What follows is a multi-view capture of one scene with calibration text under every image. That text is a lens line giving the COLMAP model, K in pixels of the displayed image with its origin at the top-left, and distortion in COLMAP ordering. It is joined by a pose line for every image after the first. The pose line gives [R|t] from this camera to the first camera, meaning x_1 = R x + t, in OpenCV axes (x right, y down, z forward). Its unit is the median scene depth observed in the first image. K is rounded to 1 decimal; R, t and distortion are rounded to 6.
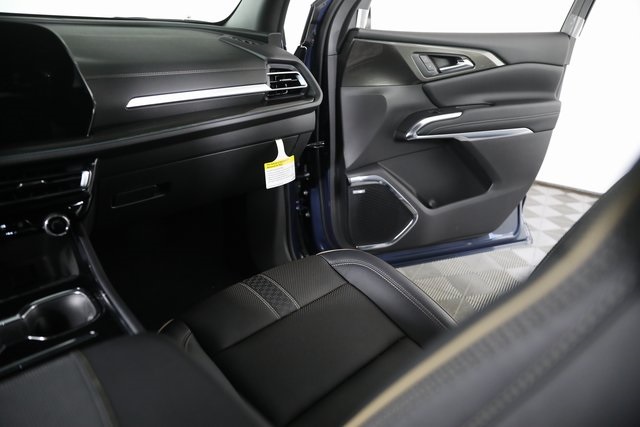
lens RADIAL K [[429.3, 0, 313.6], [0, 429.3, 216.6], [0, 0, 1]] dist [-0.100647, 0.060077]
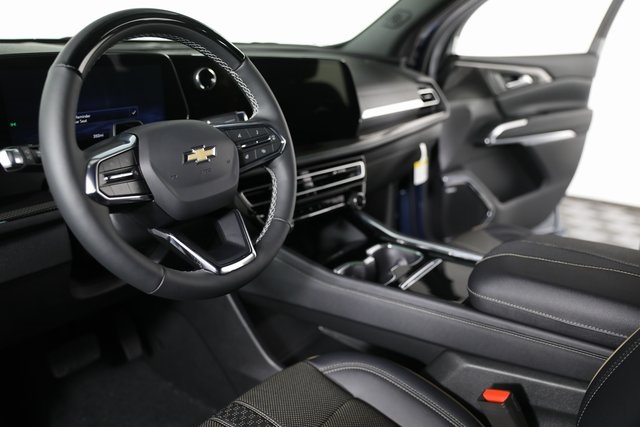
lens RADIAL K [[525.4, 0, 319.6], [0, 525.4, 213.6], [0, 0, 1]] dist [-0.017835, 0.005724]
pose [[0.980484, -0.056162, 0.188408, -0.569155], [0.071301, 0.994664, -0.074561, 0.094093], [-0.183215, 0.086539, 0.979256, -0.358383]]
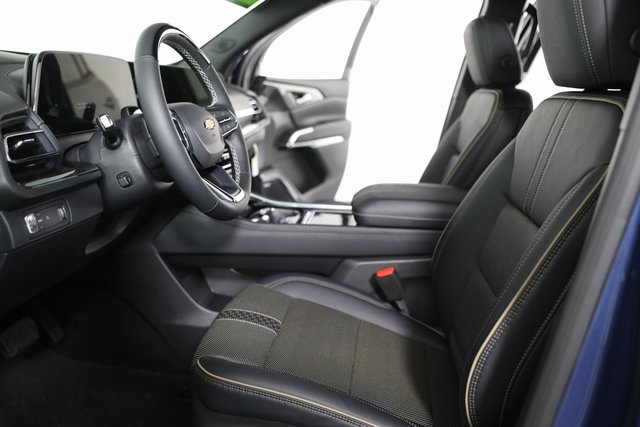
lens RADIAL K [[525.4, 0, 317.8], [0, 525.4, 210.6], [0, 0, 1]] dist [-0.017835, 0.005724]
pose [[0.767256, -0.133675, 0.627255, -0.968109], [0.224985, 0.971982, -0.068062, 0.200458], [-0.600583, 0.193344, 0.775834, -0.494242]]
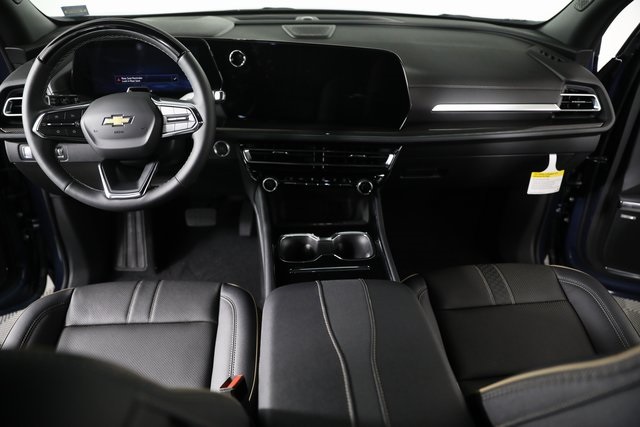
lens RADIAL K [[429.3, 0, 315.7], [0, 429.3, 215.2], [0, 0, 1]] dist [-0.100647, 0.060077]
pose [[0.784063, 0.320618, -0.531460, 0.050699], [-0.251683, 0.946929, 0.199953, -0.078167], [0.567364, -0.023016, 0.823146, -0.195068]]
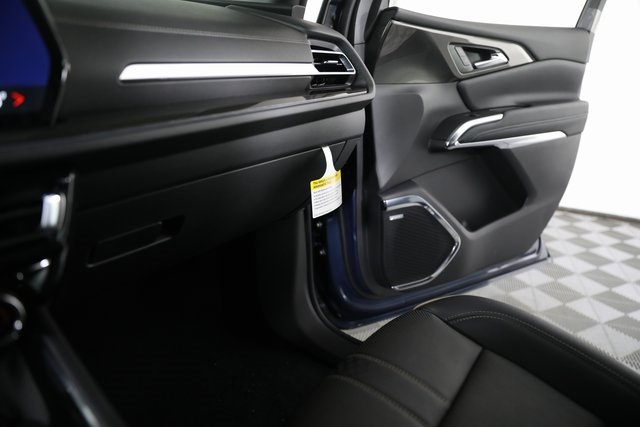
lens RADIAL K [[429.3, 0, 315.5], [0, 429.3, 216.1], [0, 0, 1]] dist [-0.100647, 0.060077]
pose [[0.983543, -0.073457, 0.165069, -0.186074], [0.087442, 0.993023, -0.079113, -0.011963], [-0.158106, 0.092245, 0.983104, 0.276266]]
